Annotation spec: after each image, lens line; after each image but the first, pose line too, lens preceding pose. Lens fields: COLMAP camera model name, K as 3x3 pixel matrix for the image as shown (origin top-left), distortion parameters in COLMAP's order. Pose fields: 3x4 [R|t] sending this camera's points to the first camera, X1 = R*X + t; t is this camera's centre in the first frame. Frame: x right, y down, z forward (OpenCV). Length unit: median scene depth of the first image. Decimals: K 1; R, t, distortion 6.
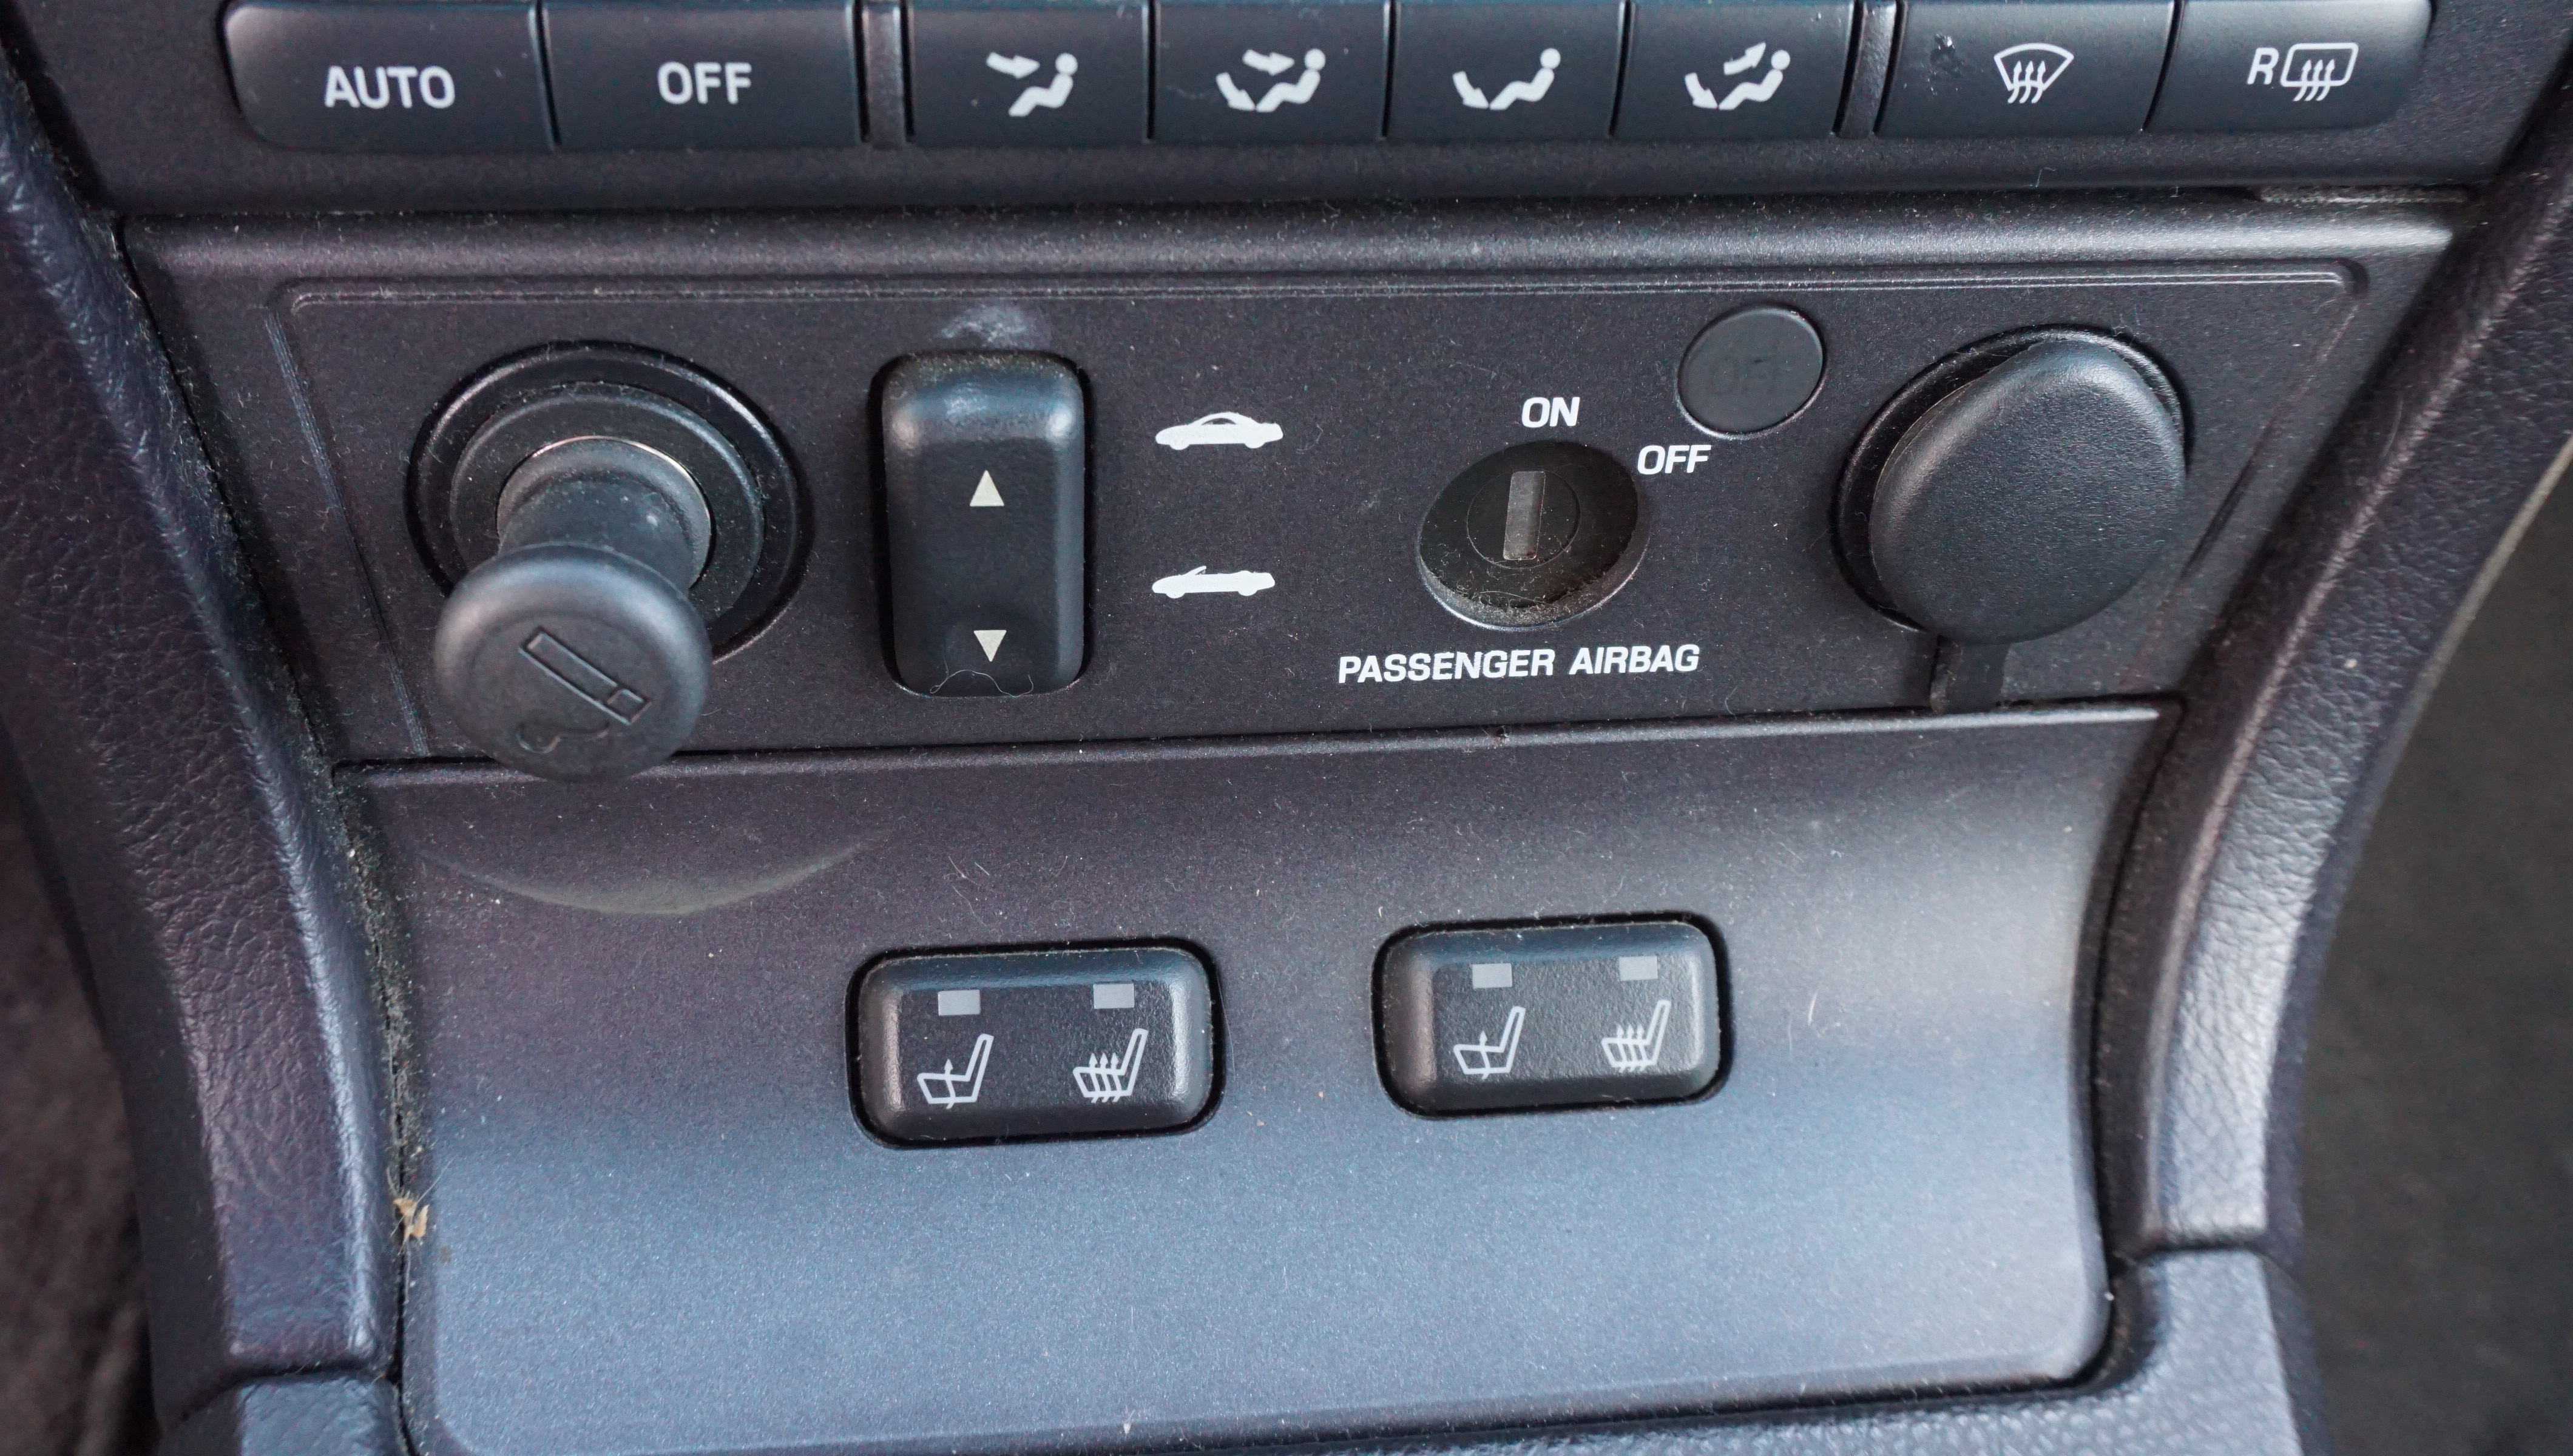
lens RADIAL K [[2375.7, 0, 1280.0], [0, 2375.7, 710.4], [0, 0, 1]] dist [-0.009768, -0.013285]
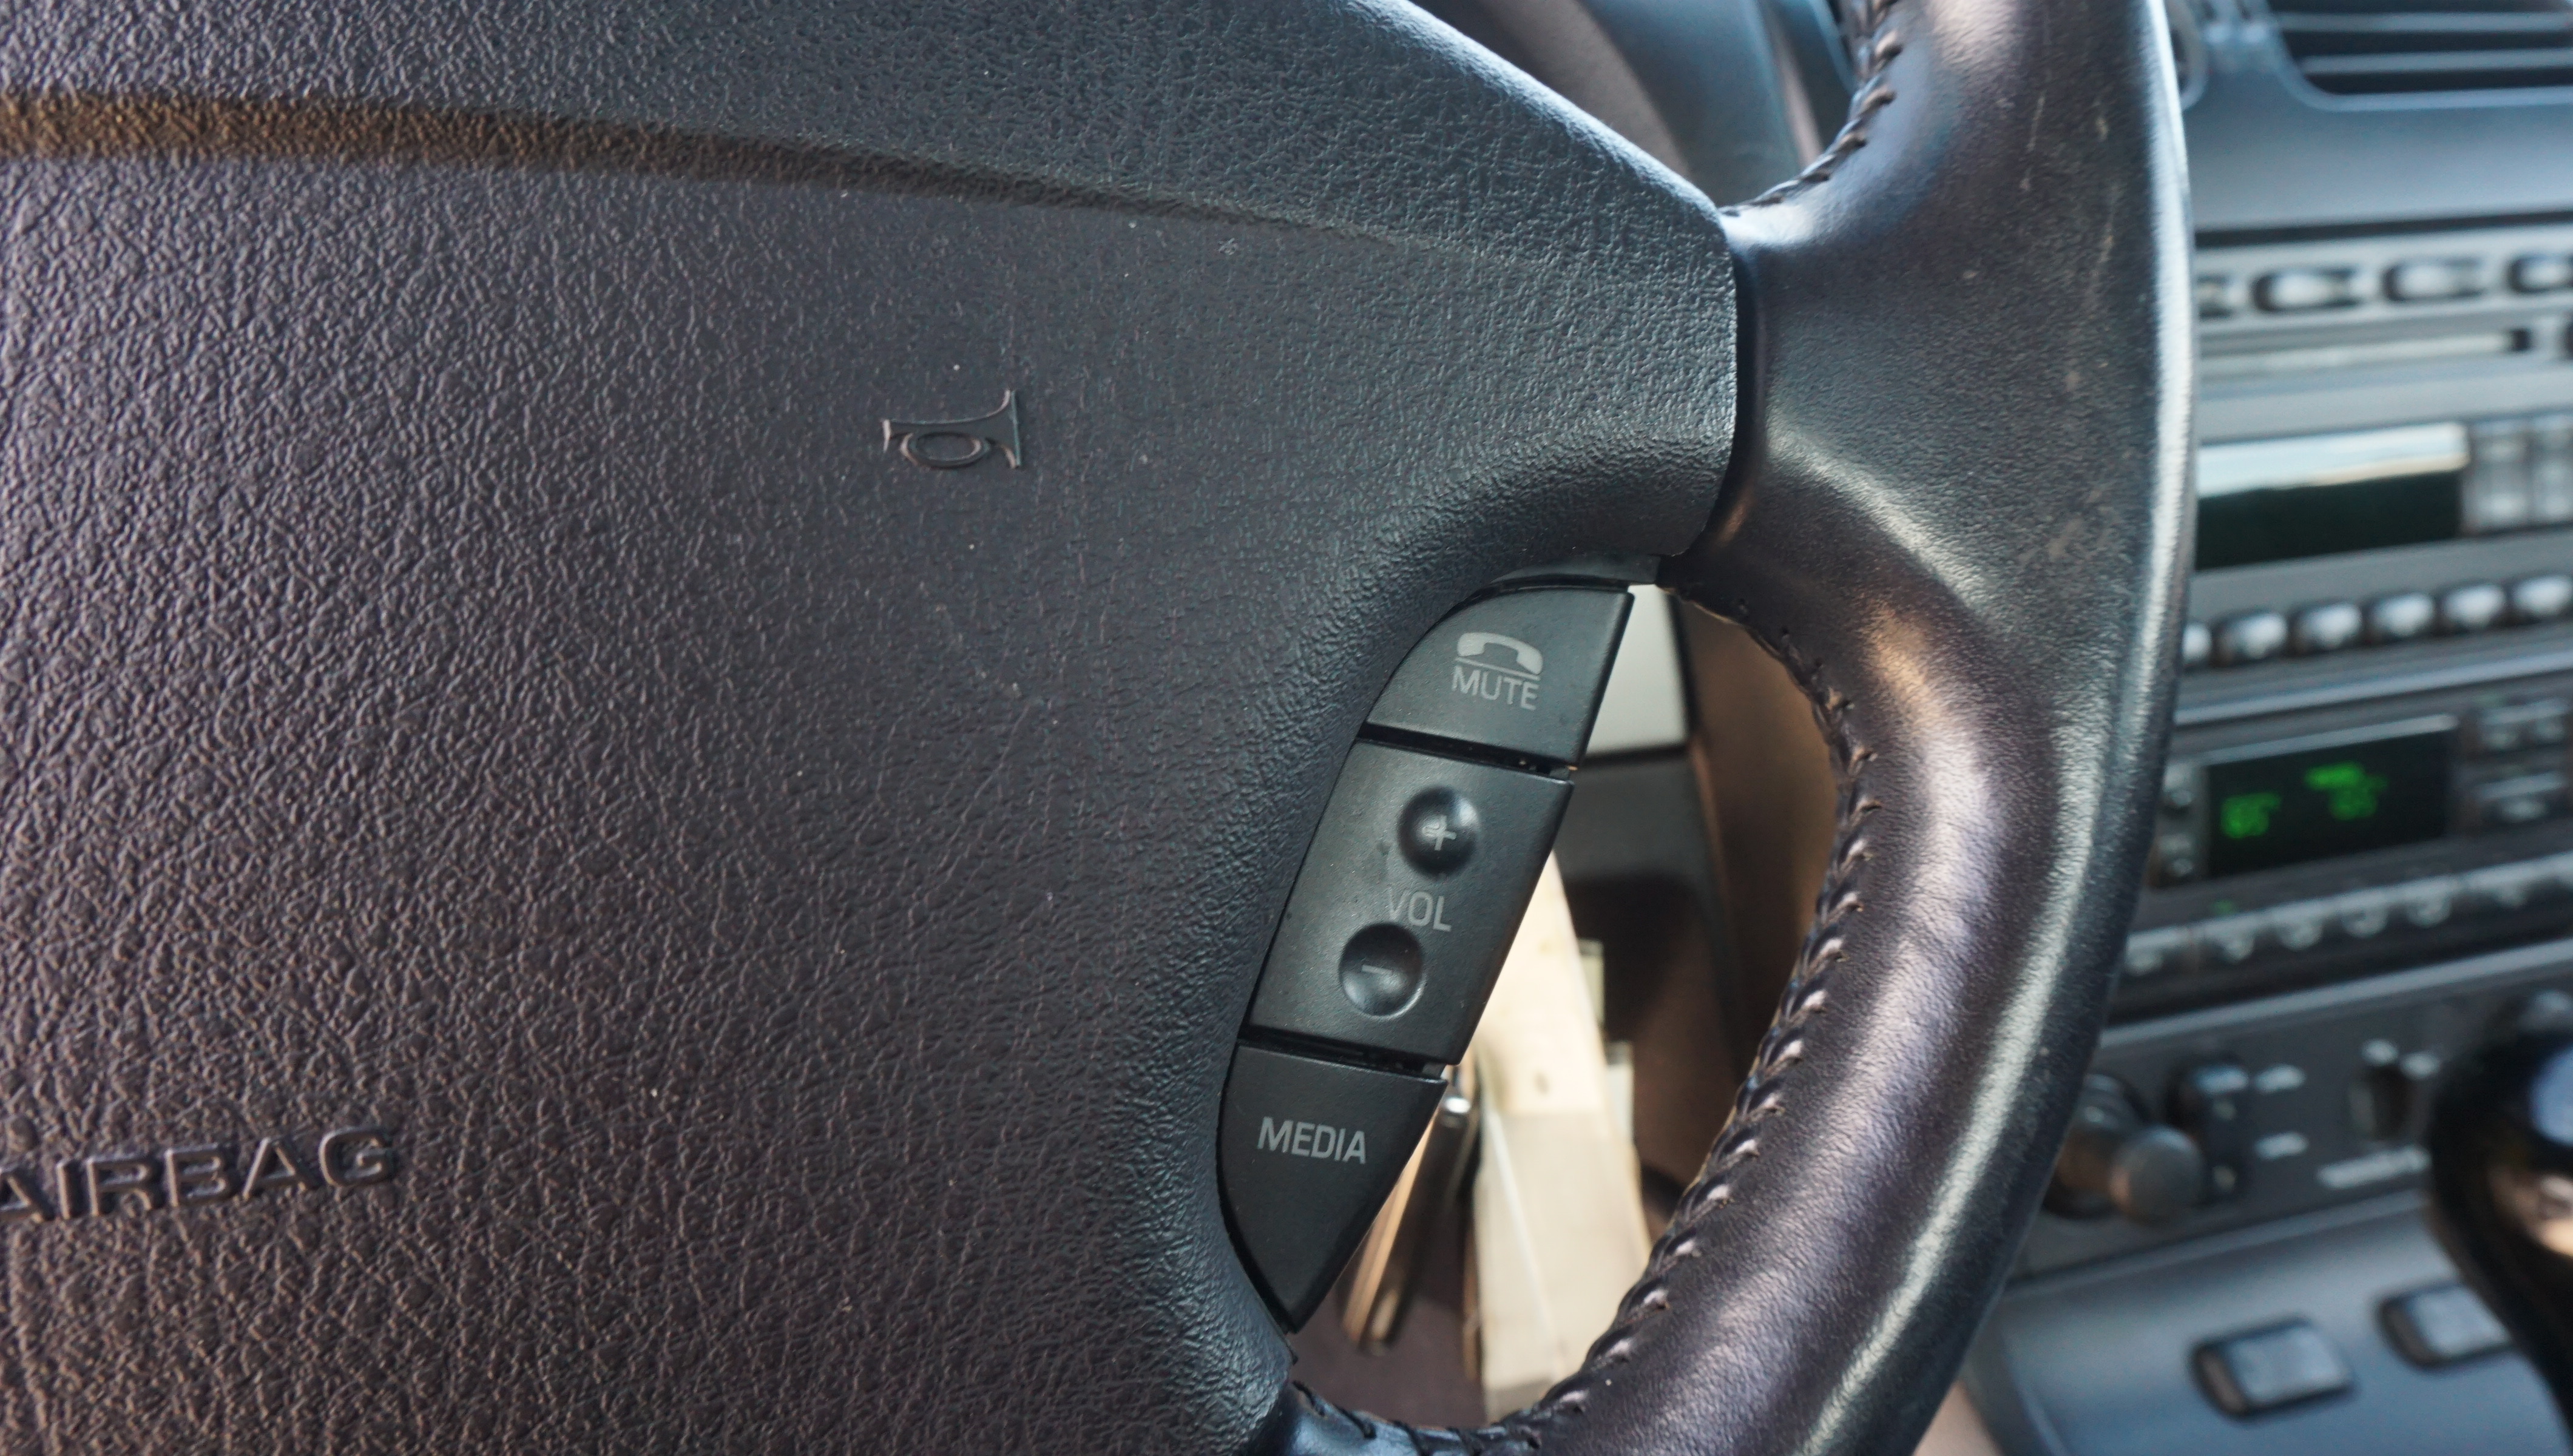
lens RADIAL K [[1798.5, 0, 1286.5], [0, 1798.5, 728.0], [0, 0, 1]] dist [-0.056714, 0.042809]
pose [[0.980353, -0.151260, 0.126605, -1.268365], [0.195959, 0.820226, -0.537428, 0.396785], [-0.022553, 0.551679, 0.833752, -0.817684]]
